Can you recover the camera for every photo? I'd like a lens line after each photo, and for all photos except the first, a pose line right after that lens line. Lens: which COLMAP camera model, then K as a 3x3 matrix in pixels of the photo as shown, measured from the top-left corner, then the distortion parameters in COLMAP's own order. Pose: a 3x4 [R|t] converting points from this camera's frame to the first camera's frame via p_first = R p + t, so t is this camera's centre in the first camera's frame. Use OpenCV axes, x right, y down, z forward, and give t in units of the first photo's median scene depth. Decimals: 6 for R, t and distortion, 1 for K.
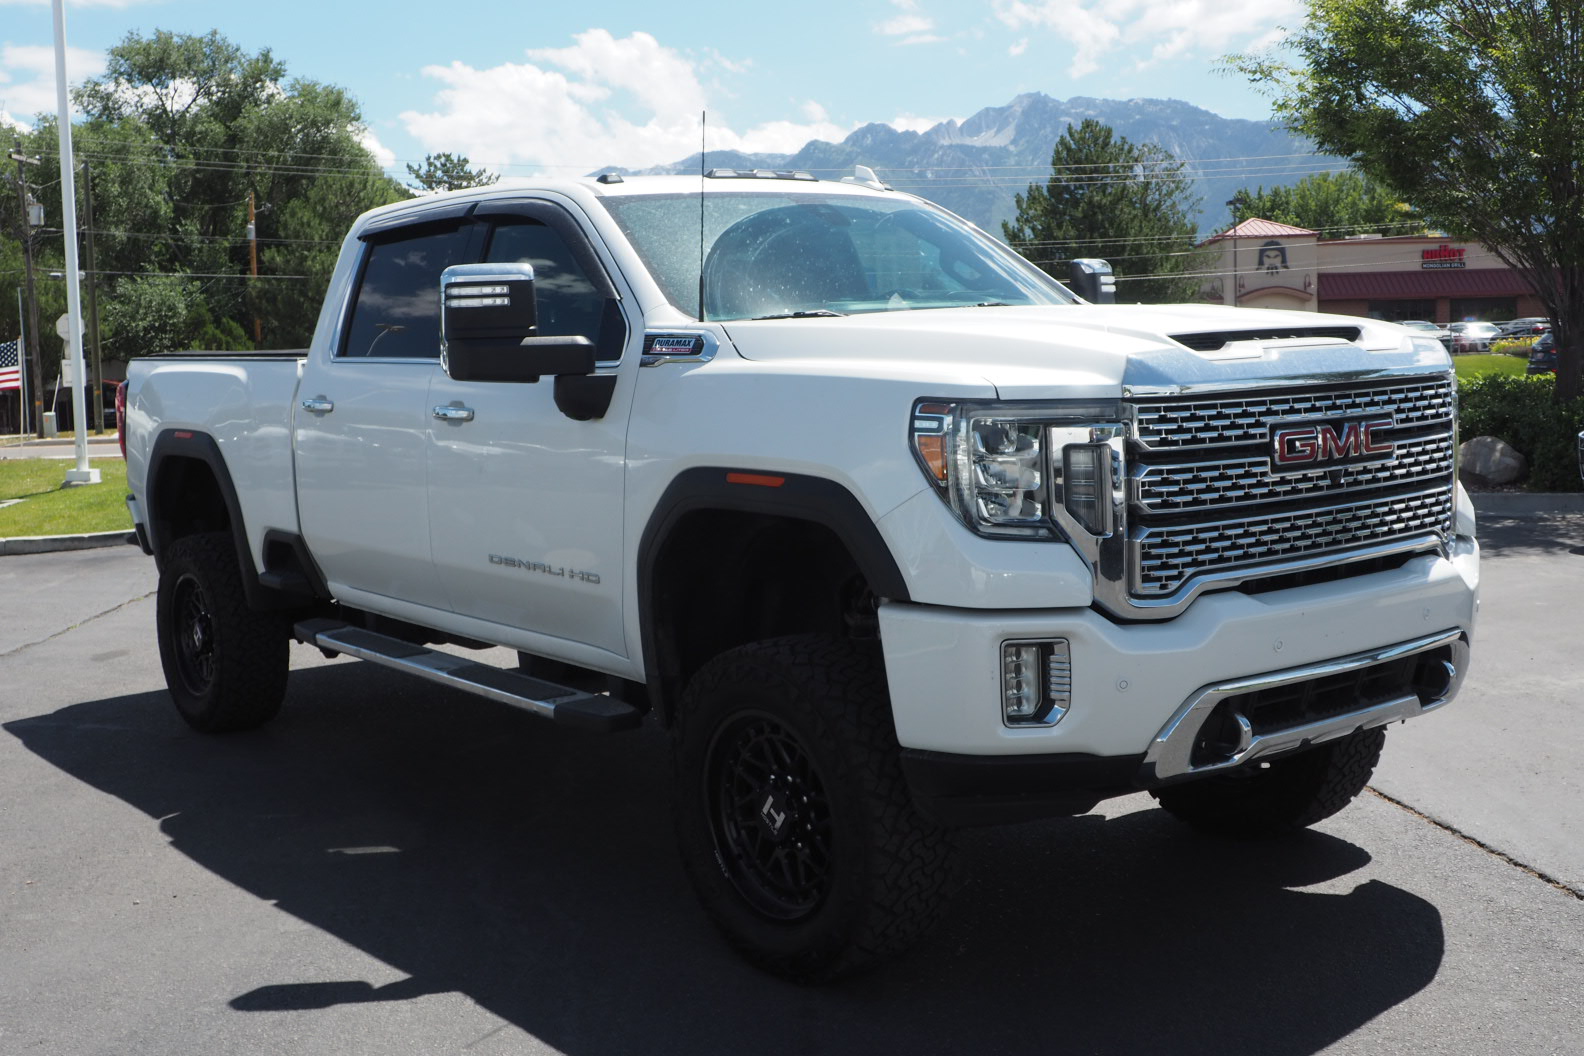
lens RADIAL K [[1786.9, 0, 760.1], [0, 1786.9, 507.6], [0, 0, 1]] dist [-0.007470, 0.000000]
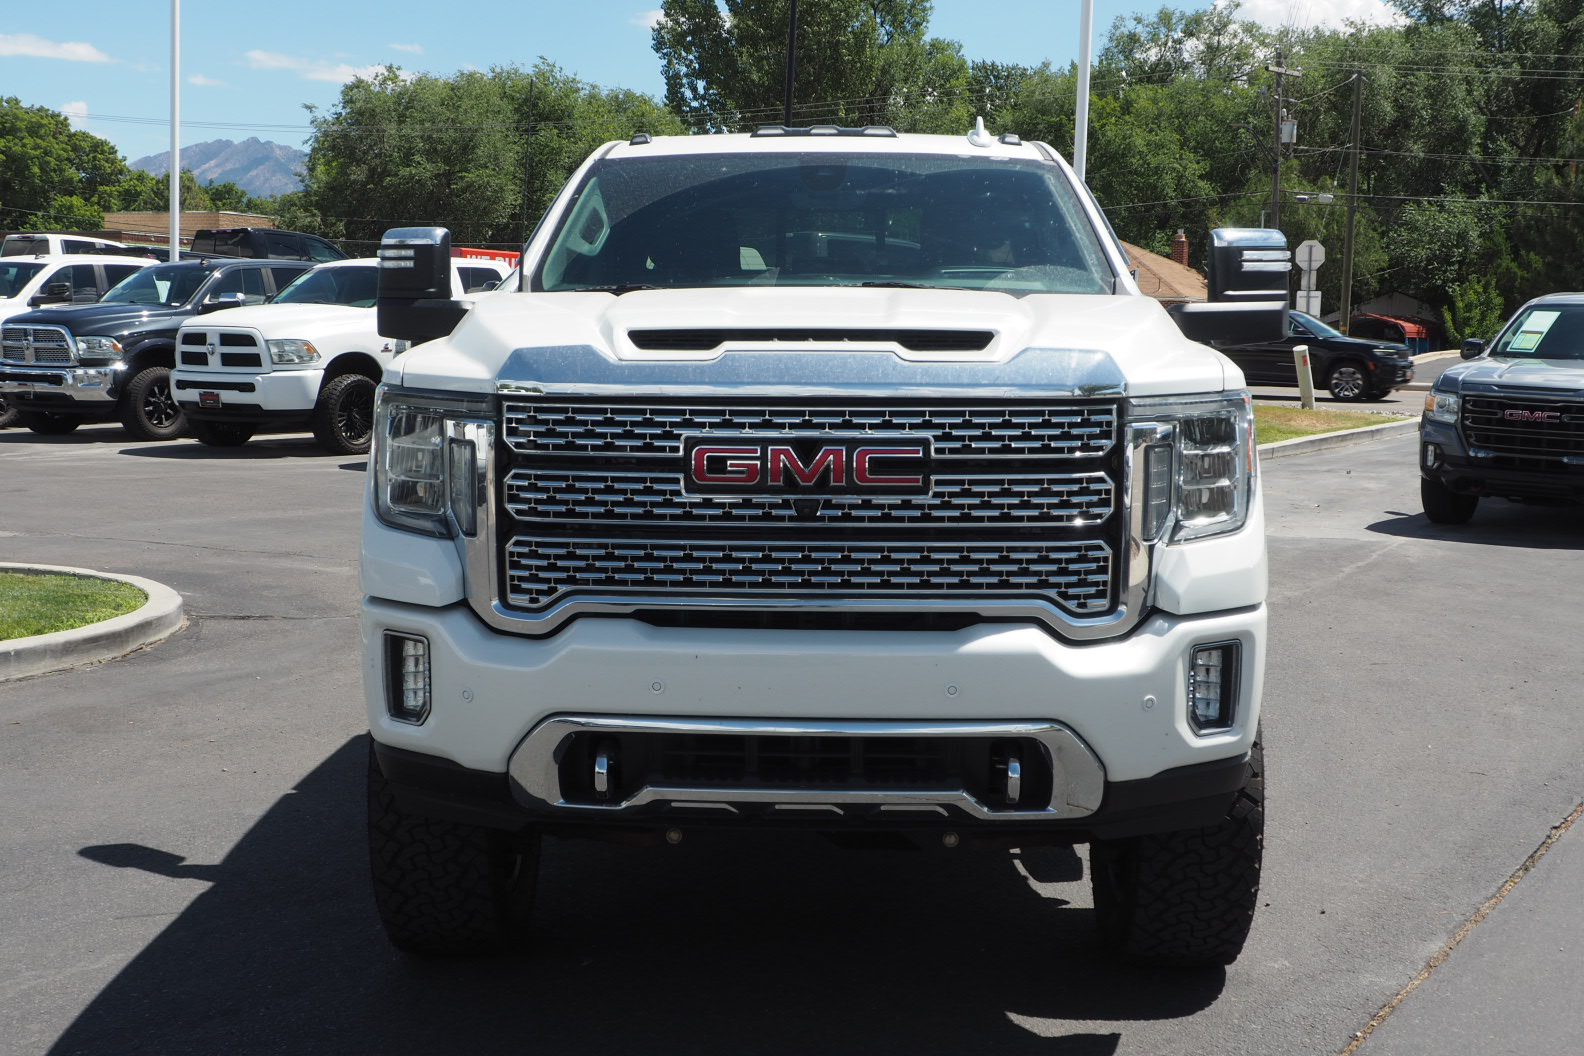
lens RADIAL K [[2068.3, 0, 865.3], [0, 2068.3, 514.8], [0, 0, 1]] dist [0.023982, 0.000000]
pose [[0.760461, 0.109736, -0.640044, 0.981043], [-0.093345, 0.993855, 0.059490, -0.075474], [0.642639, 0.014505, 0.766032, 0.270650]]
